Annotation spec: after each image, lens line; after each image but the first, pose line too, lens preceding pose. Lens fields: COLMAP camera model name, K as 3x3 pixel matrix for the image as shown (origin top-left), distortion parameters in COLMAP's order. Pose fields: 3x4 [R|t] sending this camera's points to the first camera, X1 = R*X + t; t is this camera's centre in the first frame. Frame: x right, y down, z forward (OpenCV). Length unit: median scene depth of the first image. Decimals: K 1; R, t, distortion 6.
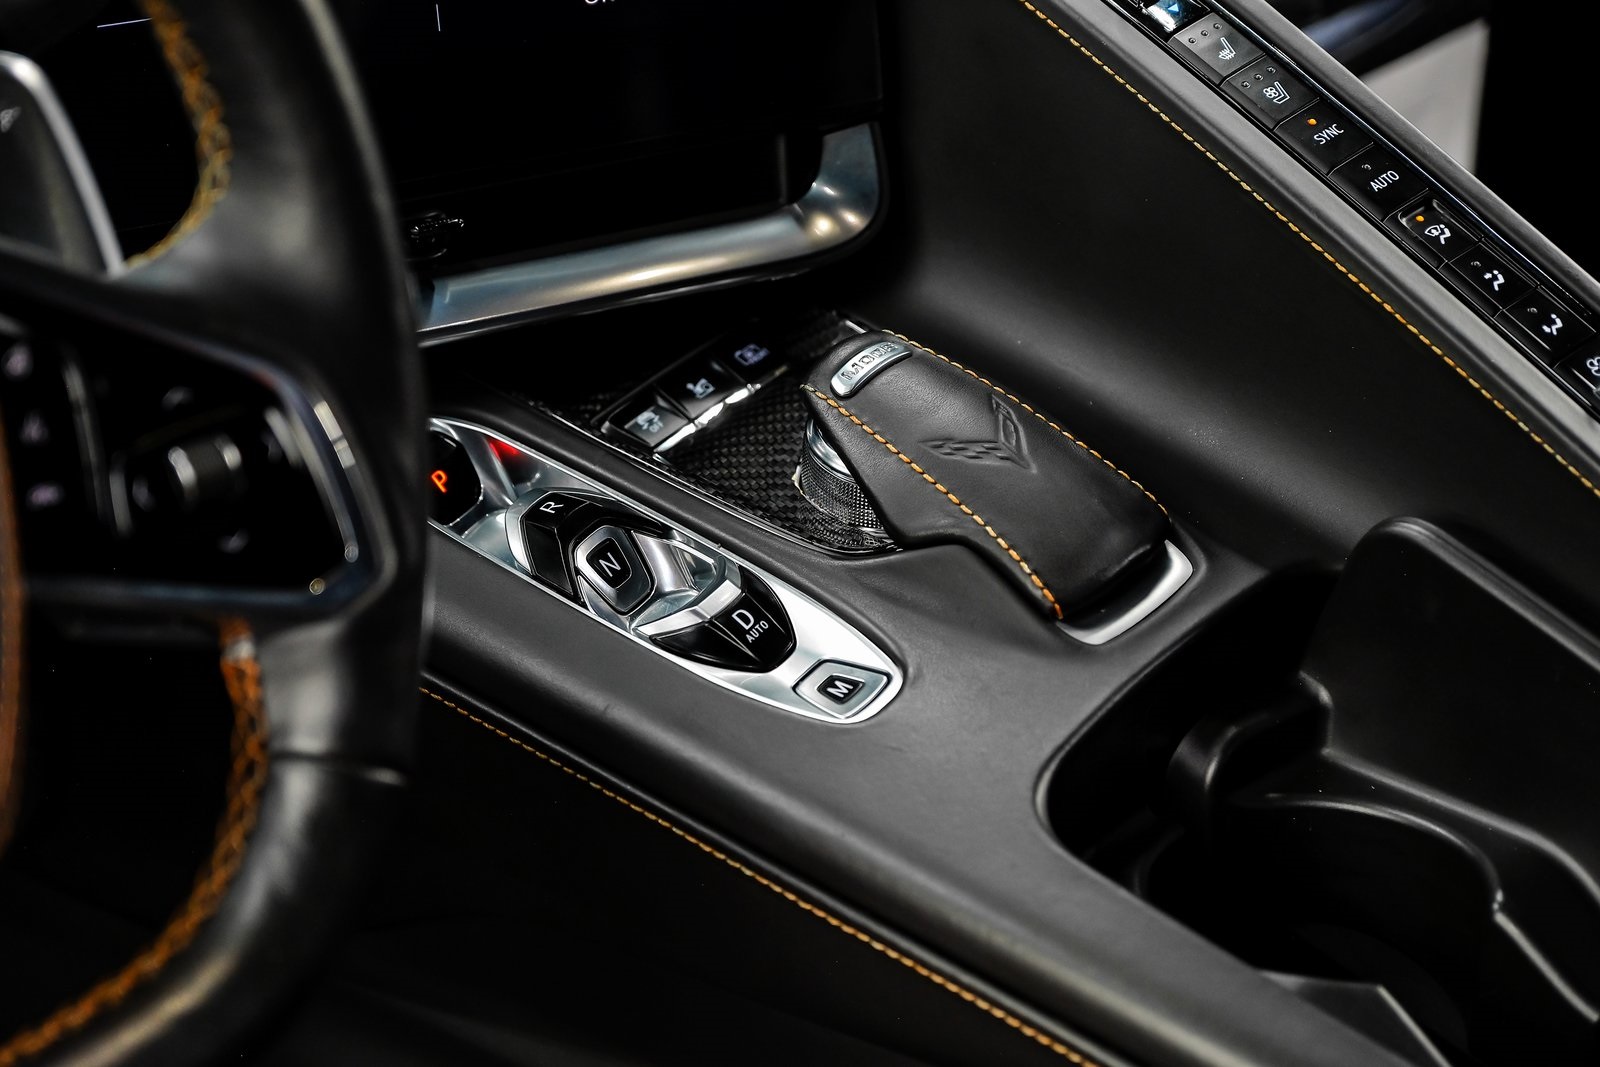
lens RADIAL K [[3985.4, 0, 847.8], [0, 3985.4, 490.2], [0, 0, 1]] dist [-0.018224, 1.450881]
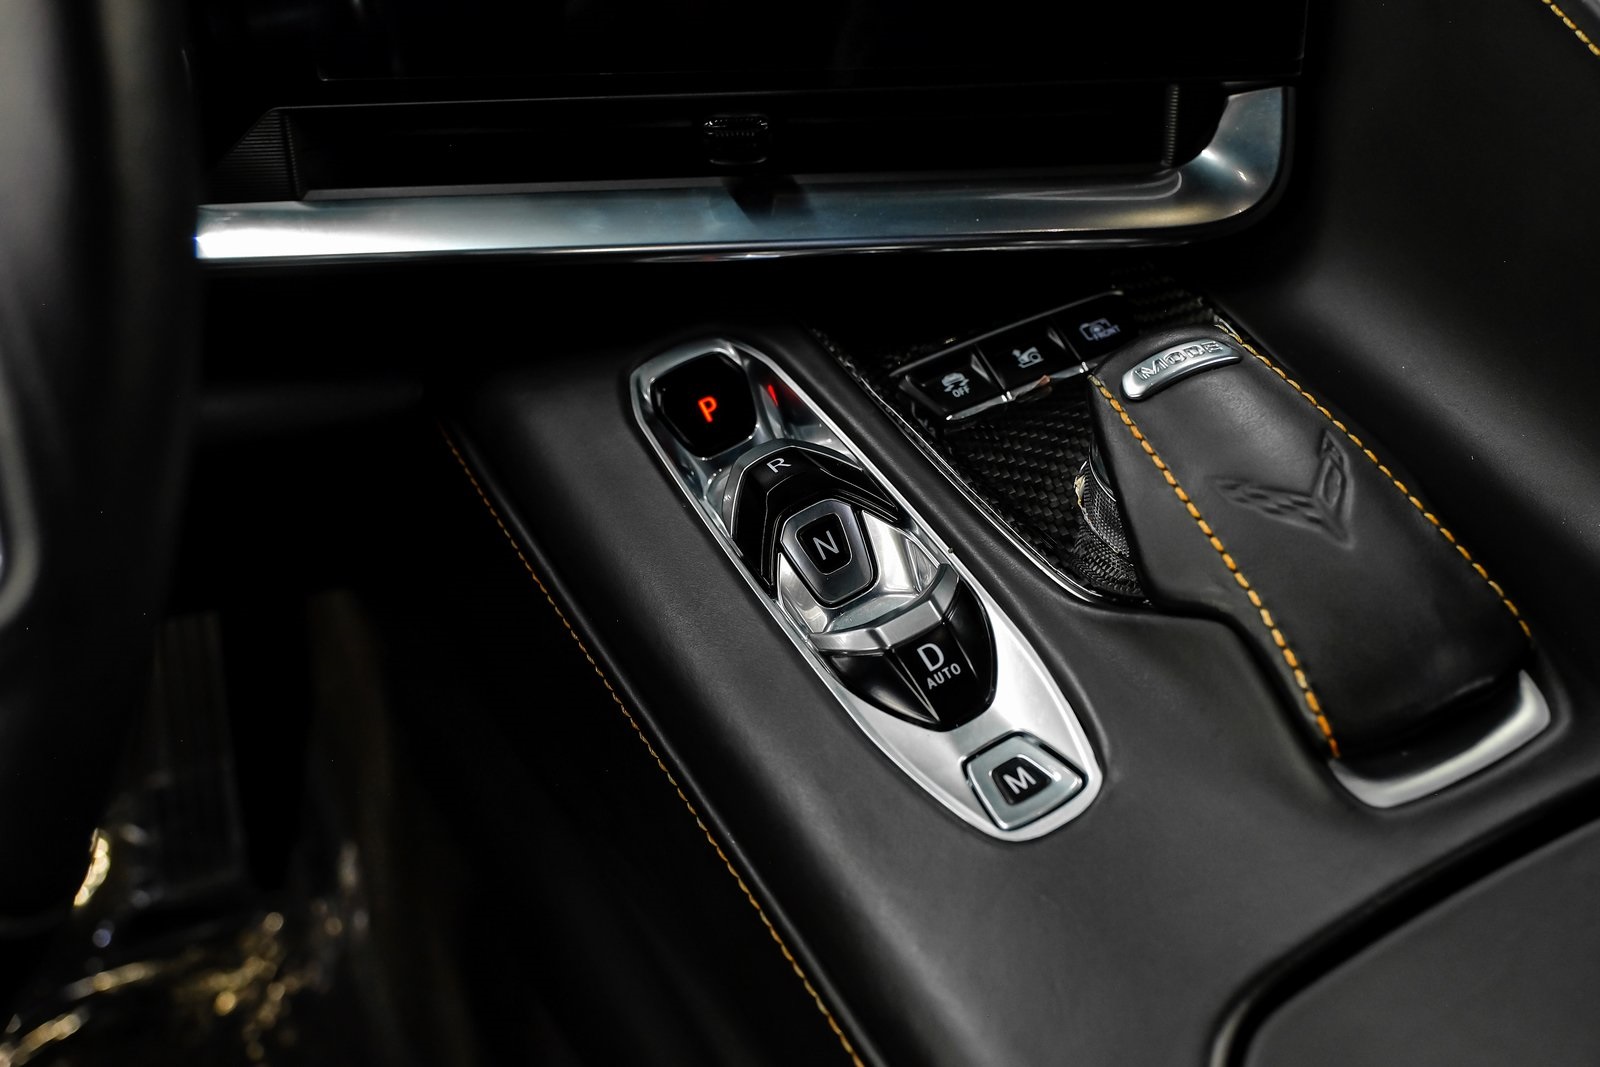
lens RADIAL K [[1758.2, 0, 851.0], [0, 1758.2, 500.3], [0, 0, 1]] dist [0.000123, -0.018131]
pose [[0.926667, 0.198113, -0.319436, 0.062677], [-0.171587, 0.979070, 0.109451, -0.032508], [0.334434, -0.046613, 0.941266, 0.654443]]
